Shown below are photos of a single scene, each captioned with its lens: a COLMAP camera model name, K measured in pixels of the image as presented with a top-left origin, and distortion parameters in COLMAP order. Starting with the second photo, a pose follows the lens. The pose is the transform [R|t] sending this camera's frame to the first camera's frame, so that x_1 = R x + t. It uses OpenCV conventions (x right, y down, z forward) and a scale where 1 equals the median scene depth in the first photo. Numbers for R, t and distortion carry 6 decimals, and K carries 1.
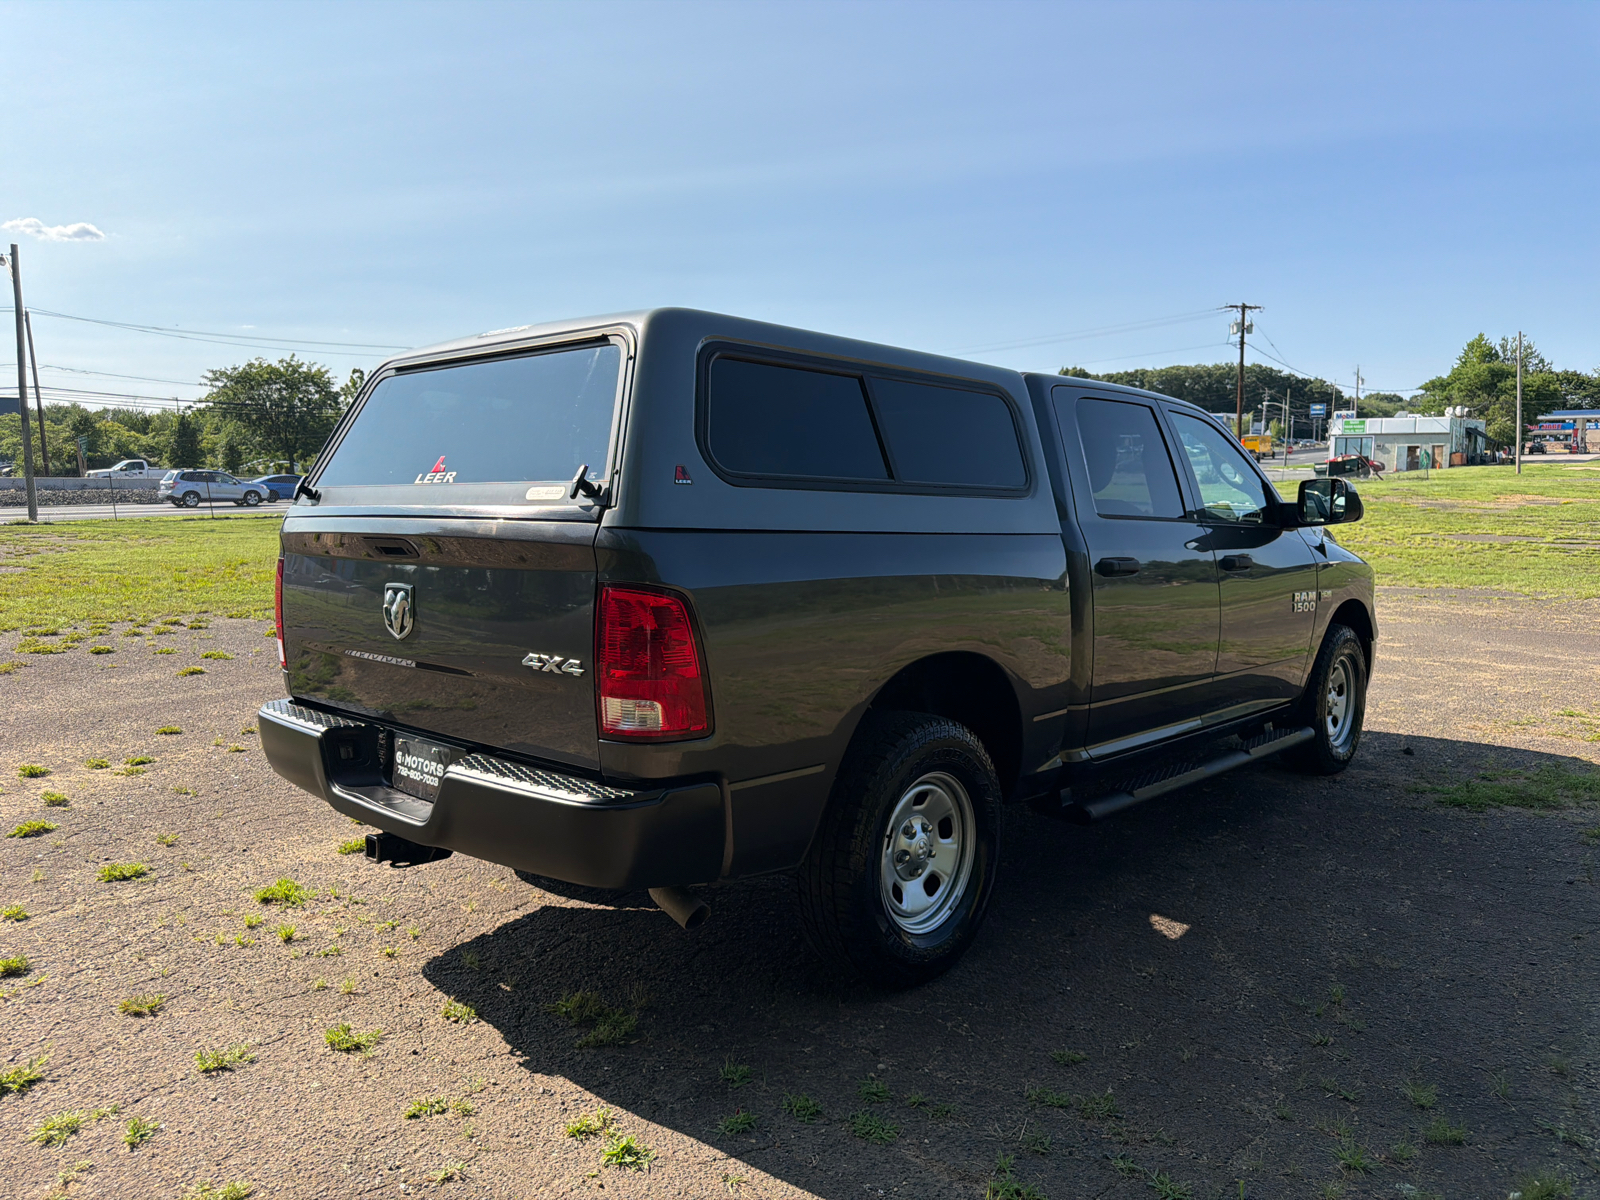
lens RADIAL K [[1131.5, 0, 799.7], [0, 1131.5, 615.8], [0, 0, 1]] dist [0.012025, -0.022082]
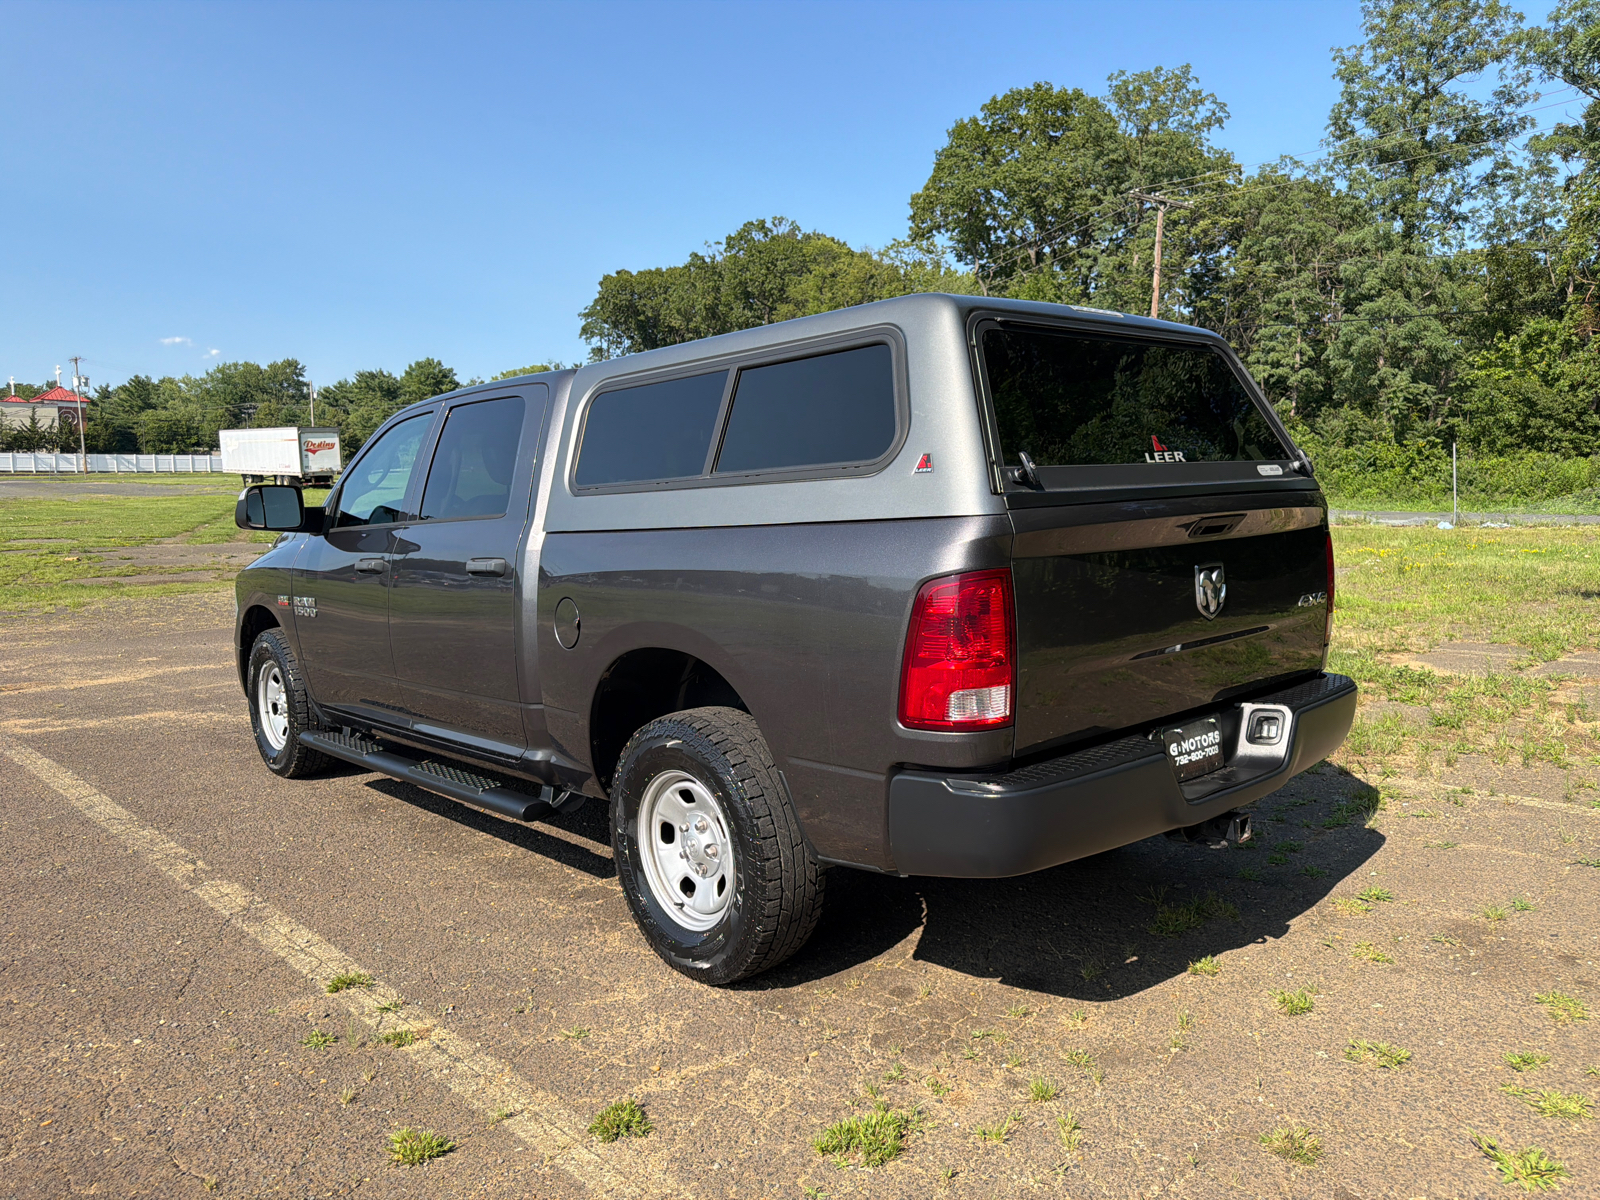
lens RADIAL K [[1124.4, 0, 800.3], [0, 1124.4, 607.9], [0, 0, 1]] dist [0.048700, -0.064628]
pose [[0.089520, -0.101826, 0.990766, -1.139139], [0.127405, 0.987759, 0.090005, -0.102679], [-0.987803, 0.118171, 0.101397, 1.044226]]
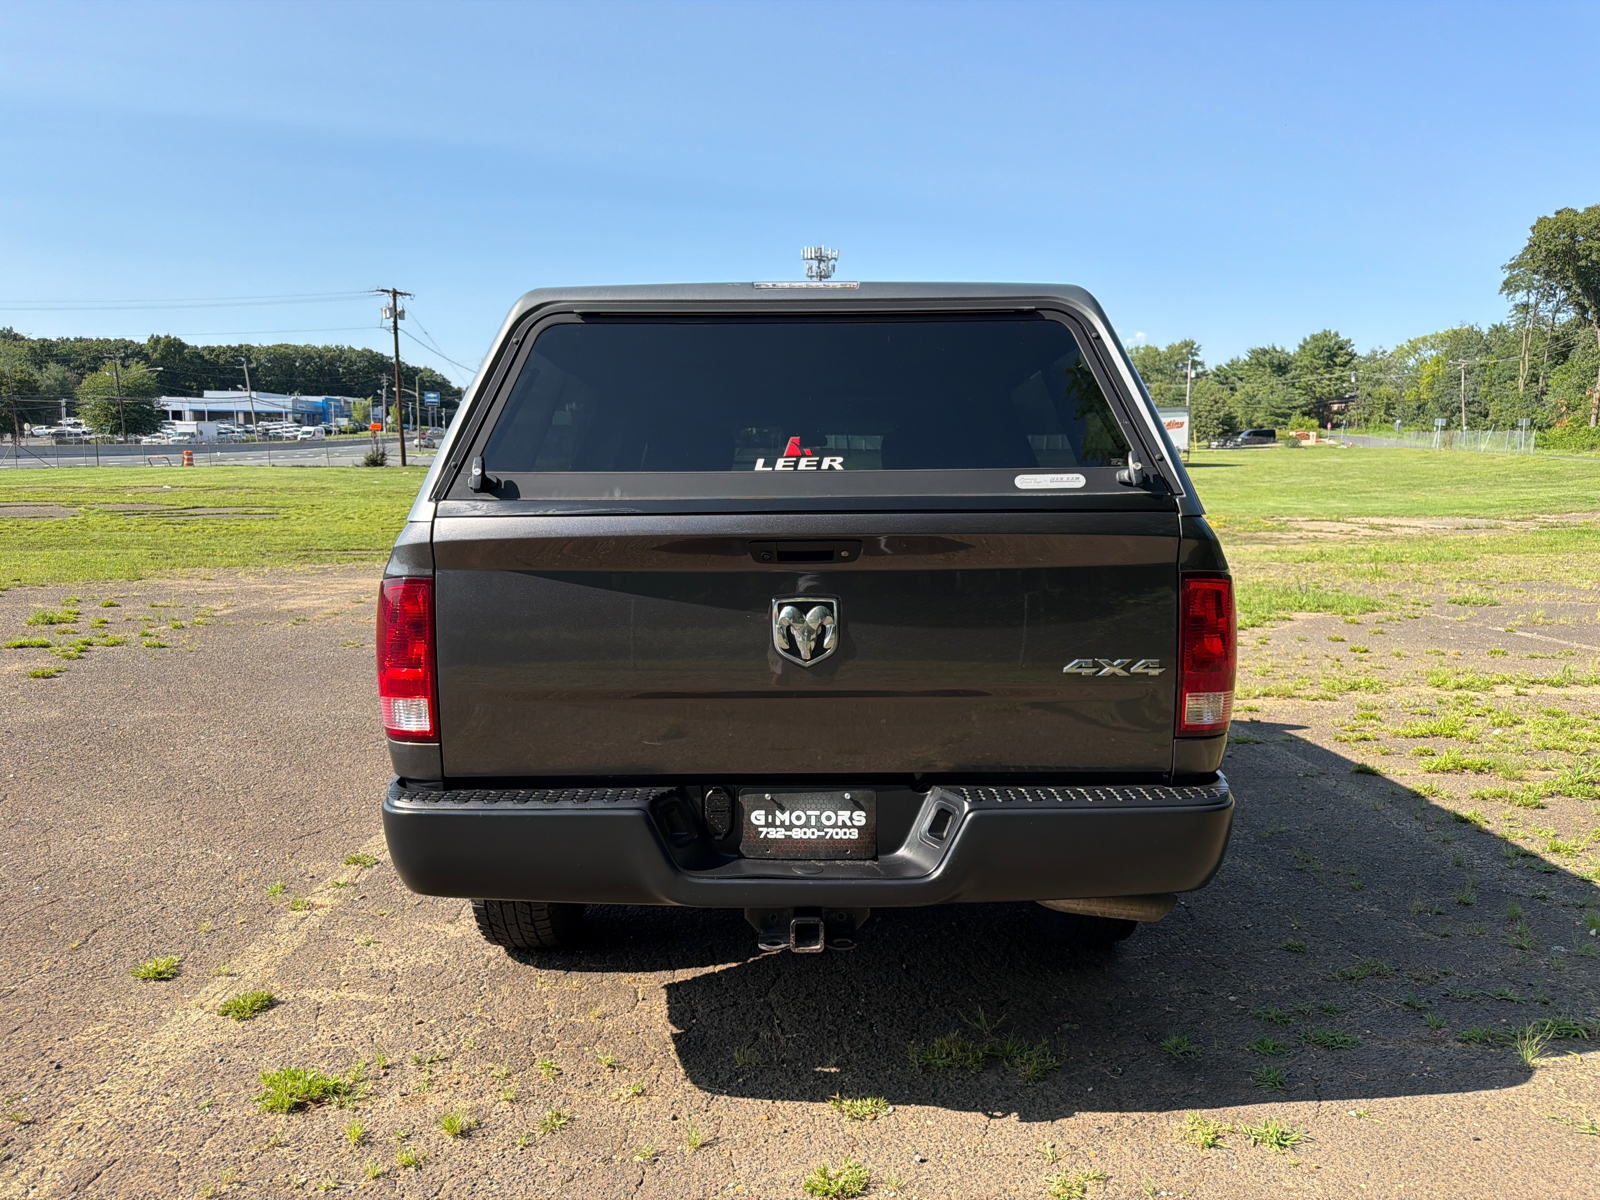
lens RADIAL K [[1140.8, 0, 800.2], [0, 1140.8, 592.0], [0, 0, 1]] dist [0.014452, -0.010184]
pose [[0.737407, -0.063855, 0.672424, -0.743045], [0.069315, 0.997419, 0.018705, -0.038299], [-0.671883, 0.032816, 0.739930, 0.339666]]
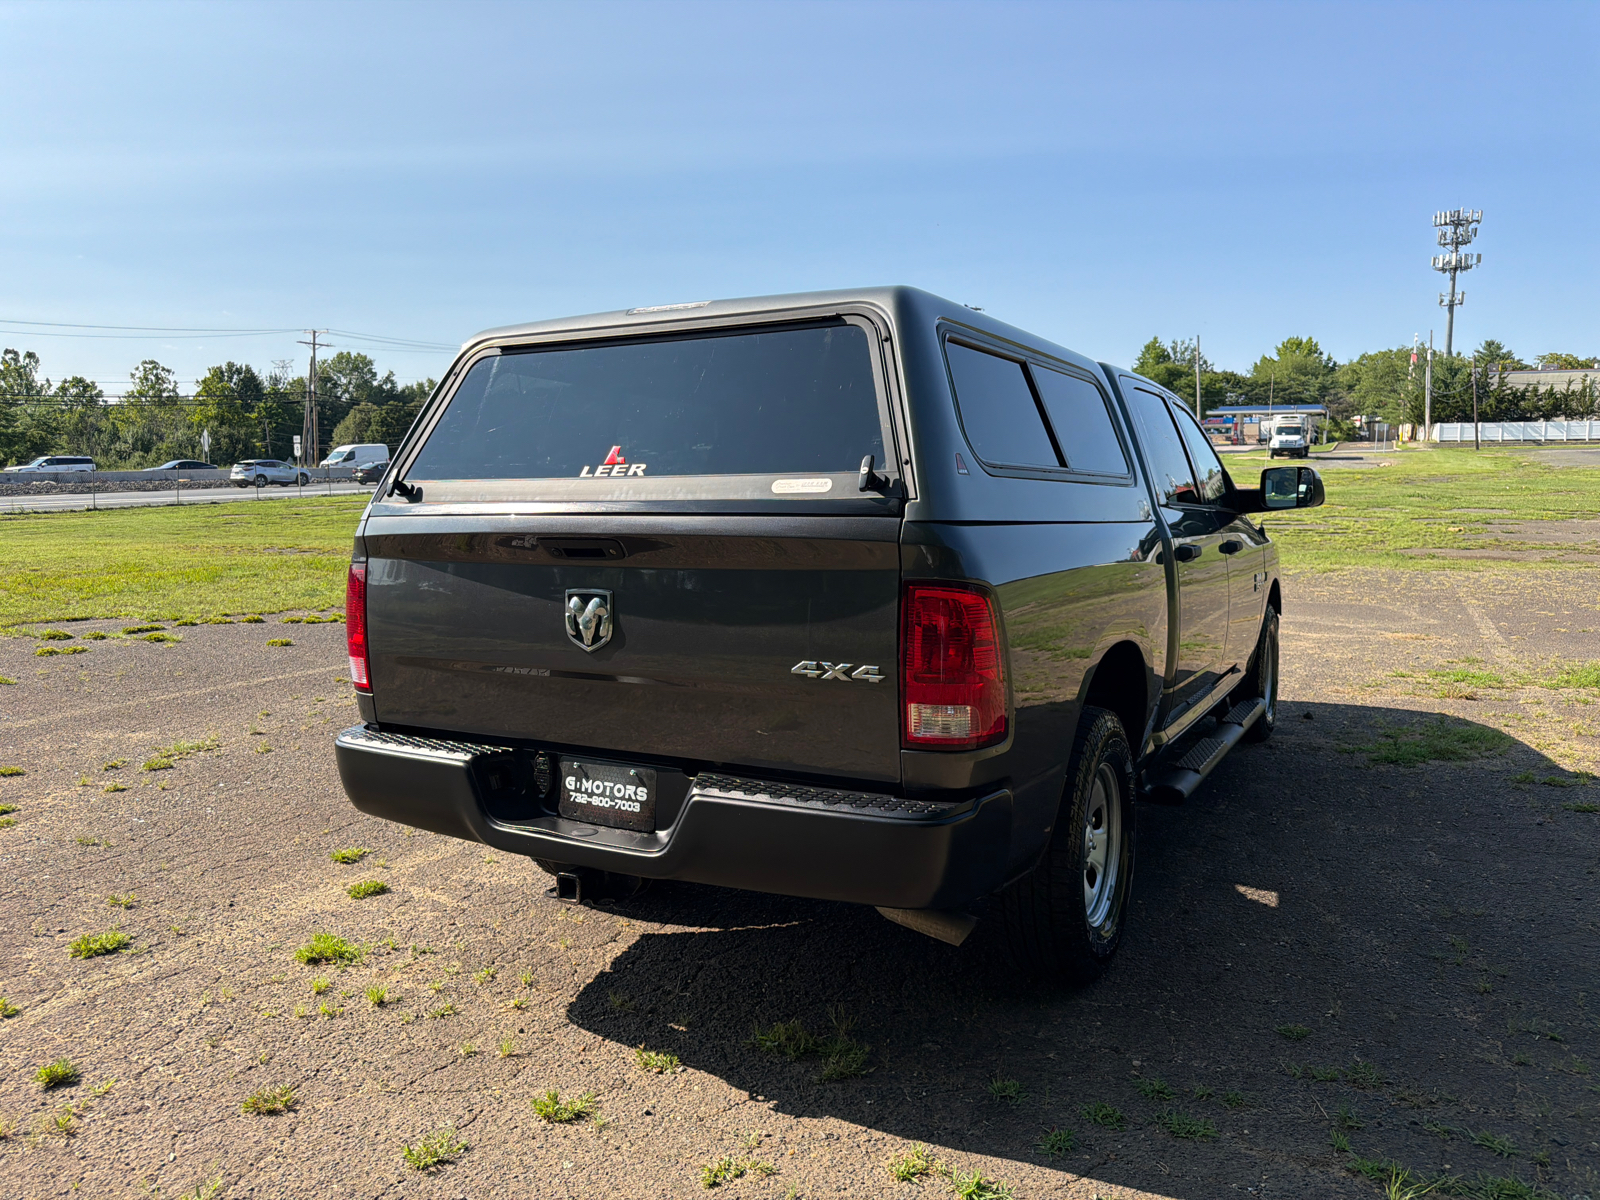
lens RADIAL K [[1129.6, 0, 788.3], [0, 1129.6, 605.5], [0, 0, 1]] dist [0.043018, -0.063652]
pose [[0.972957, -0.032280, 0.228721, -0.335965], [0.032698, 0.999463, 0.001963, -0.009558], [-0.228662, 0.005568, 0.973490, 0.079733]]
